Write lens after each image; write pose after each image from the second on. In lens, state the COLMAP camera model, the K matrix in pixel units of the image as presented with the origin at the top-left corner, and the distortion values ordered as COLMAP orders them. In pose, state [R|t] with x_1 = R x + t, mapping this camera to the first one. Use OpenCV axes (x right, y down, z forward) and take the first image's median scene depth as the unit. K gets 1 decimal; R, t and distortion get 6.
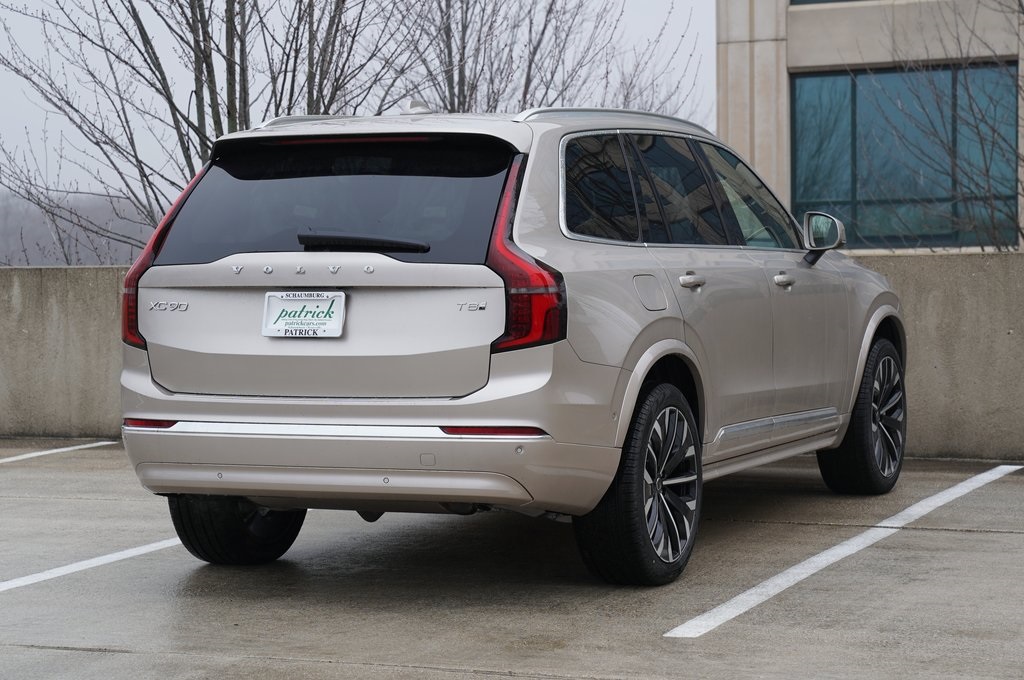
lens RADIAL K [[2103.4, 0, 509.4], [0, 2103.4, 351.2], [0, 0, 1]] dist [0.281217, 0.000000]
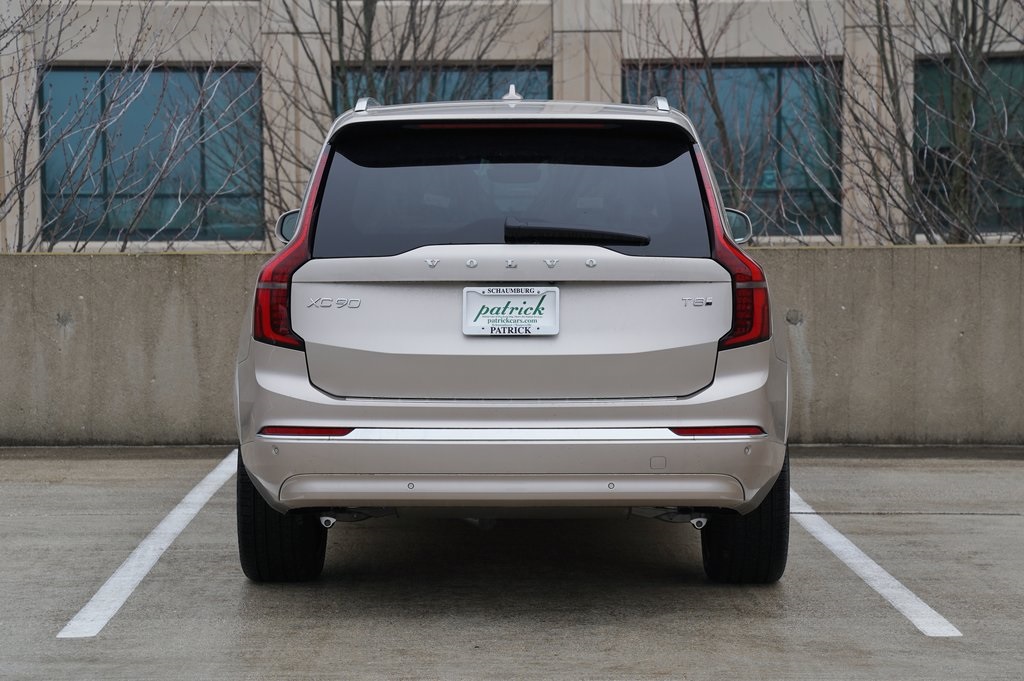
lens RADIAL K [[2103.4, 0, 511.1], [0, 2103.4, 334.0], [0, 0, 1]] dist [0.281217, 0.000000]
pose [[0.940907, -0.009577, 0.338530, -0.253515], [0.009696, 0.999952, 0.001341, -0.005227], [-0.338526, 0.002020, 0.940955, 0.074343]]
